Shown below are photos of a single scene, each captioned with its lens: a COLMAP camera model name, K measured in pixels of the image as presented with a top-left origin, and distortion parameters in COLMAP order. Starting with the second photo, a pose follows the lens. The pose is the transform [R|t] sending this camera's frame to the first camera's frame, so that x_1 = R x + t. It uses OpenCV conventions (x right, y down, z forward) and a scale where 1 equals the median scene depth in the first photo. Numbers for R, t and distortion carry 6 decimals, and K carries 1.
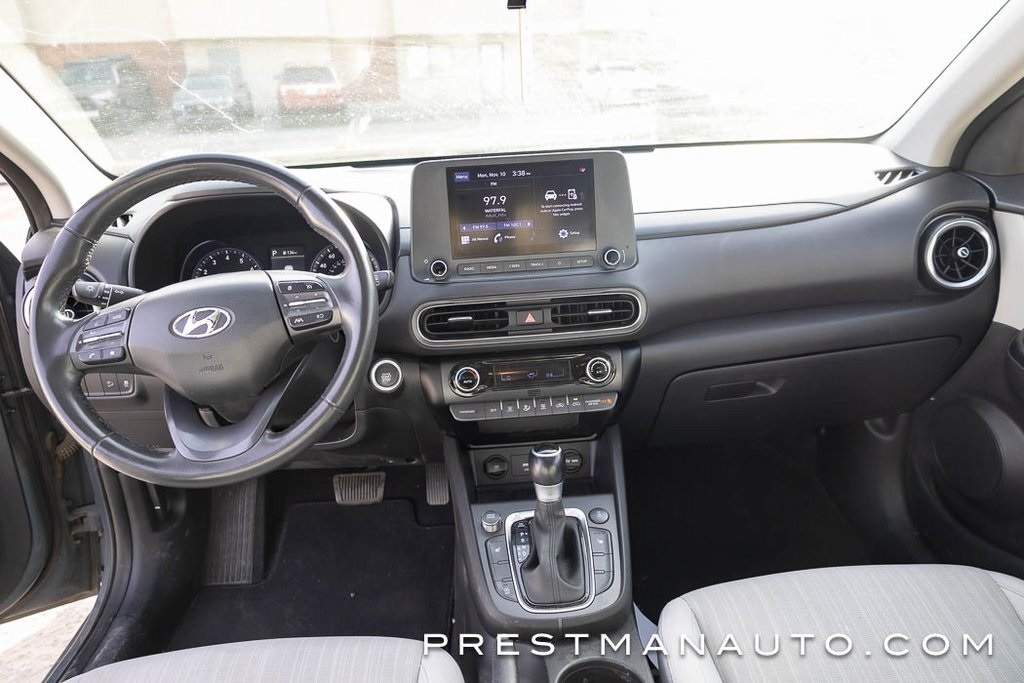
lens RADIAL K [[710.4, 0, 512.0], [0, 710.4, 341.5], [0, 0, 1]] dist [0.040952, 0.000398]
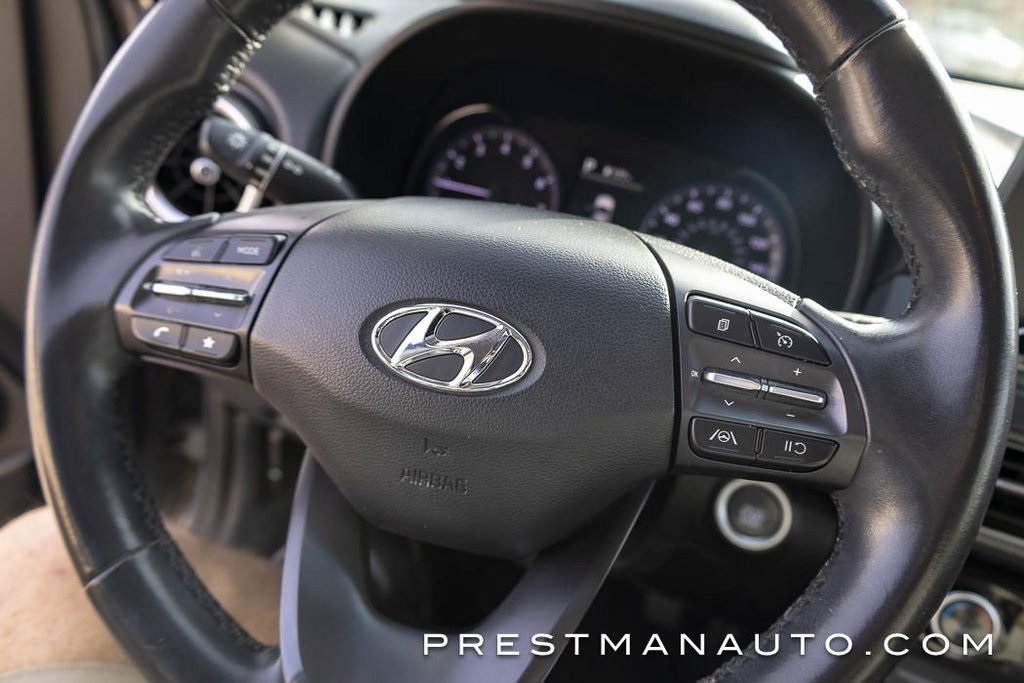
lens RADIAL K [[710.4, 0, 512.0], [0, 710.4, 341.5], [0, 0, 1]] dist [0.040952, 0.000398]
pose [[0.923357, 0.335415, -0.186838, -0.281857], [-0.312332, 0.939217, 0.142551, -0.070357], [0.223295, -0.073270, 0.971993, 0.556274]]
